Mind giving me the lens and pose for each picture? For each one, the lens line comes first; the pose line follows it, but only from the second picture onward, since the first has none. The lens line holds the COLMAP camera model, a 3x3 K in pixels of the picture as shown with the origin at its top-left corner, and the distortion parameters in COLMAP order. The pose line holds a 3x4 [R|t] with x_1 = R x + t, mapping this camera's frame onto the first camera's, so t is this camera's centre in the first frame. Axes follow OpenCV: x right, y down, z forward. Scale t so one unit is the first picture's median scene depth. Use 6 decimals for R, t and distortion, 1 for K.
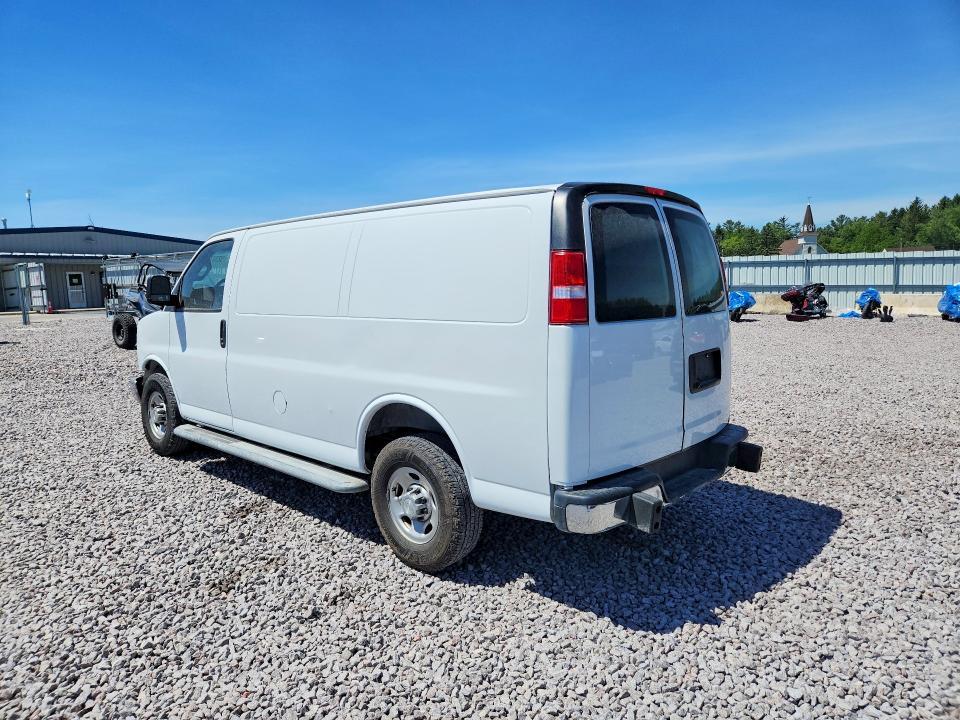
lens RADIAL K [[866.6, 0, 480.0], [0, 866.6, 360.0], [0, 0, 1]] dist [0.189153, -0.301743]
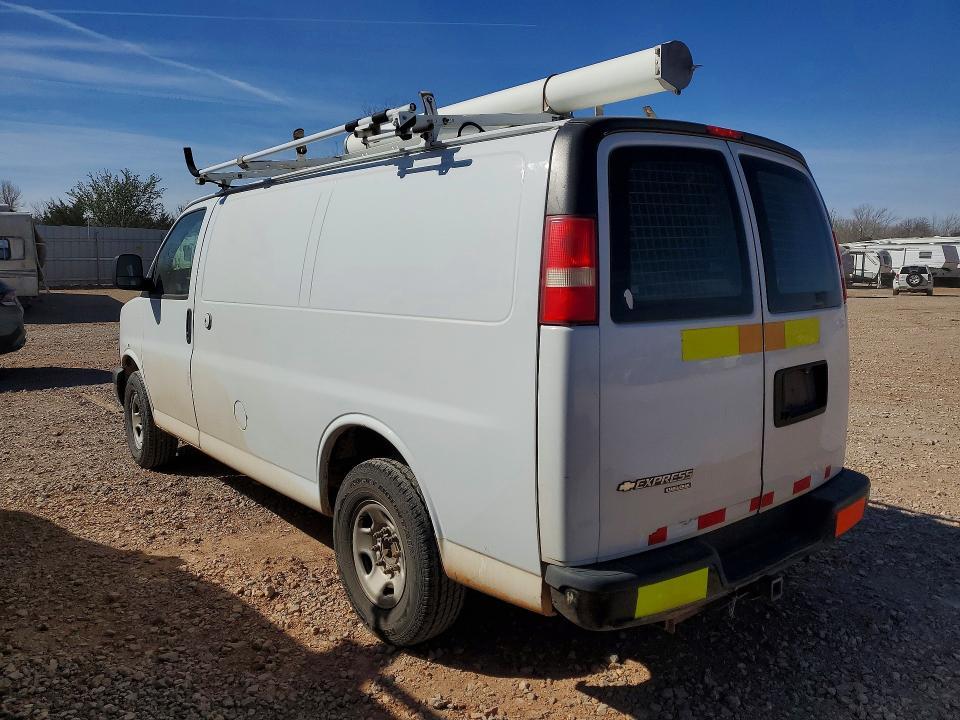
lens RADIAL K [[866.6, 0, 480.0], [0, 866.6, 360.0], [0, 0, 1]] dist [0.189153, -0.301743]
pose [[0.986851, 0.024532, -0.159759, 0.123563], [-0.022345, 0.999631, 0.015470, -0.020471], [0.160080, -0.011696, 0.987035, 0.284083]]
